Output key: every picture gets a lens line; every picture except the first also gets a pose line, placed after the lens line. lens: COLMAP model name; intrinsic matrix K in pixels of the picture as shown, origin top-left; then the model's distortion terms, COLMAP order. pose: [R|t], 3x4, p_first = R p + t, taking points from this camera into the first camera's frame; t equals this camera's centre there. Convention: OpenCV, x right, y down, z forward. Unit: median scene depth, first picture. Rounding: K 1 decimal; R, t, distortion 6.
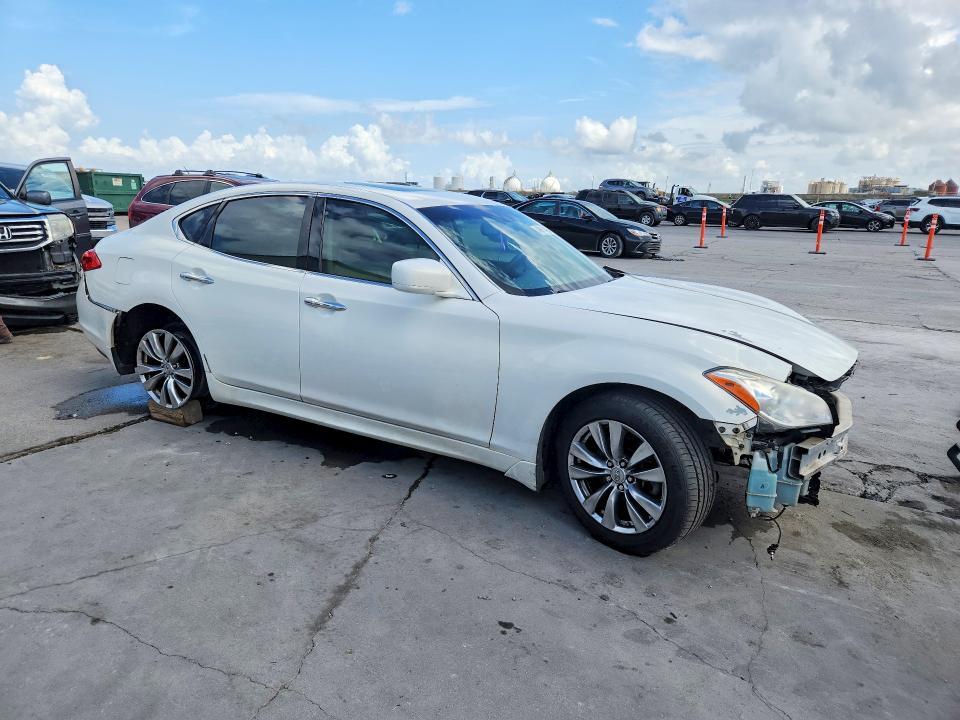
lens RADIAL K [[646.8, 0, 486.5], [0, 646.8, 360.7], [0, 0, 1]] dist [0.045237, -0.031522]
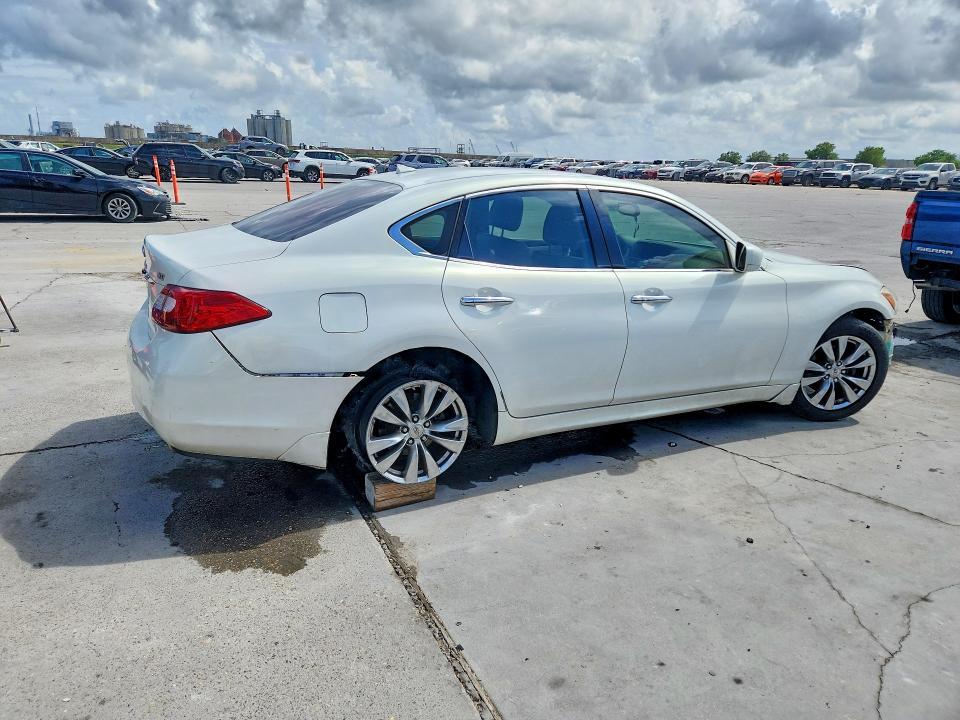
lens RADIAL K [[646.8, 0, 484.1], [0, 646.8, 360.7], [0, 0, 1]] dist [0.045237, -0.031522]
pose [[0.582236, -0.241465, 0.776335, -1.346961], [0.180748, 0.969425, 0.165965, -0.230800], [-0.792674, 0.043690, 0.608079, 0.681631]]
